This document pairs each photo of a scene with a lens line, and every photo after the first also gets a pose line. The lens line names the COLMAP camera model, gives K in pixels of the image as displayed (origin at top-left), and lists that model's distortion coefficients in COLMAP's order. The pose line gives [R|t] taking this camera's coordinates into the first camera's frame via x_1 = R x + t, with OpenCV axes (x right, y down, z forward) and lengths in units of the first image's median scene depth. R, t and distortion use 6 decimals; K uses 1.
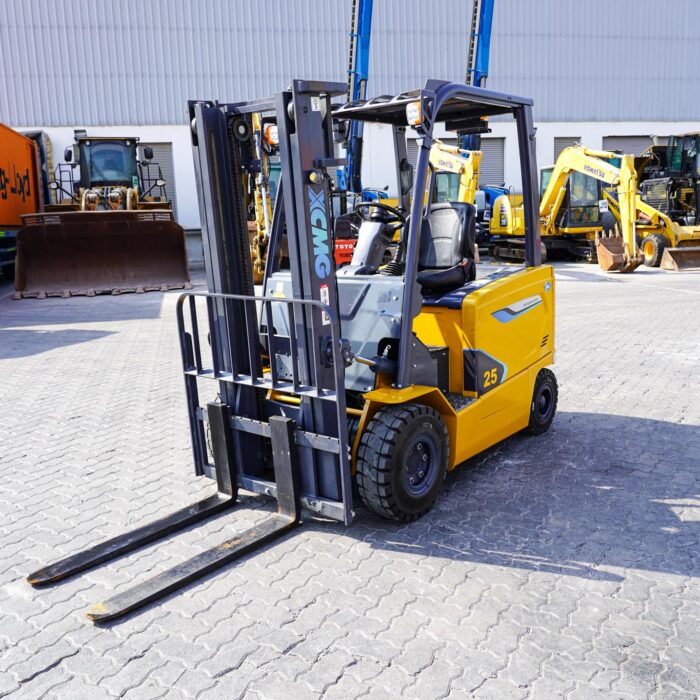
lens RADIAL K [[706.3, 0, 348.5], [0, 706.3, 346.2], [0, 0, 1]] dist [-0.041061, 0.019382]
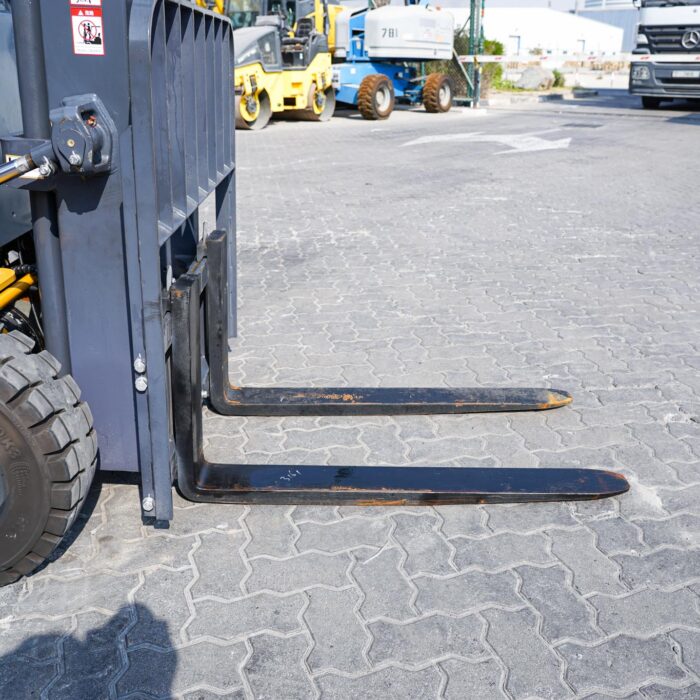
lens RADIAL K [[706.3, 0, 348.5], [0, 706.3, 346.2], [0, 0, 1]] dist [-0.041061, 0.019382]
pose [[-0.643934, -0.248667, 0.723543, -0.575179], [0.162513, 0.879670, 0.446957, -0.057127], [-0.747622, 0.405396, -0.526038, 1.173987]]
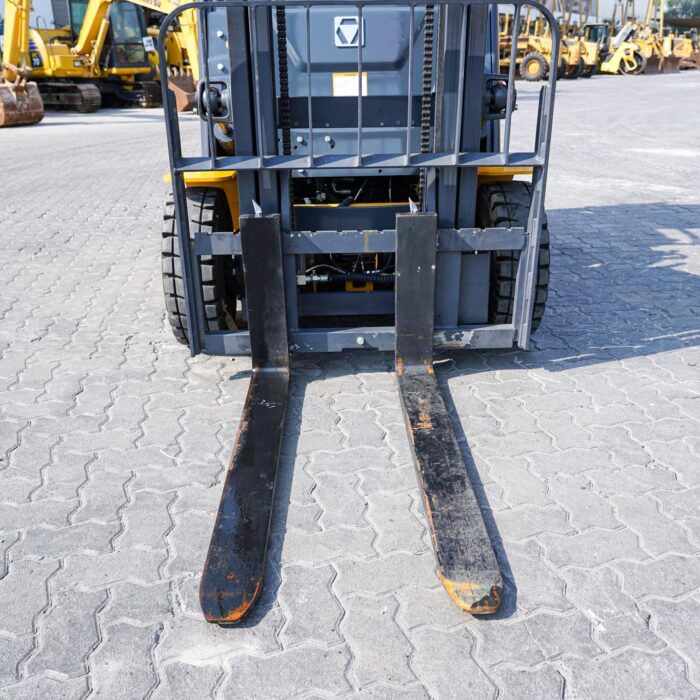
lens RADIAL K [[706.3, 0, 348.5], [0, 706.3, 346.2], [0, 0, 1]] dist [-0.041061, 0.019382]
pose [[0.757064, -0.222609, 0.614247, -0.510444], [0.106799, 0.969683, 0.219792, 0.066957], [-0.644553, -0.100796, 0.757886, 0.514750]]
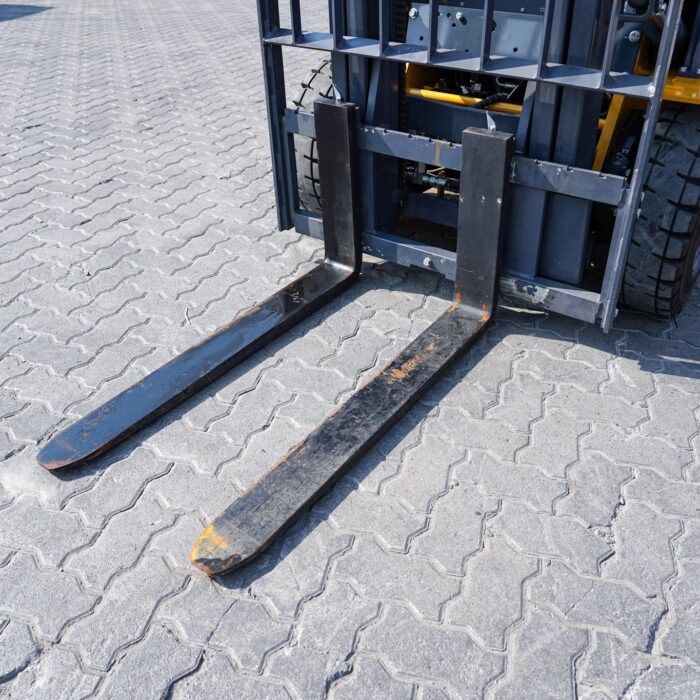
lens RADIAL K [[706.3, 0, 348.5], [0, 706.3, 346.2], [0, 0, 1]] dist [-0.041061, 0.019382]
pose [[0.997068, -0.015532, 0.074928, -0.220727], [-0.015237, 0.919276, 0.393318, 0.042498], [-0.074989, -0.393307, 0.916344, 0.445236]]
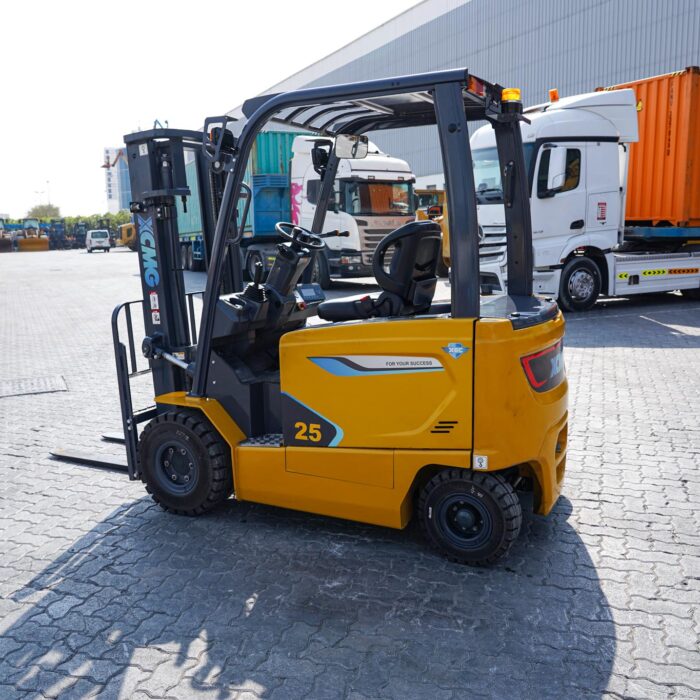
lens RADIAL K [[706.3, 0, 348.5], [0, 706.3, 346.2], [0, 0, 1]] dist [-0.041061, 0.019382]
pose [[0.230166, 0.195604, -0.953291, 1.123410], [-0.161322, 0.973707, 0.160842, -0.224274], [0.959687, 0.116766, 0.255669, 0.919027]]
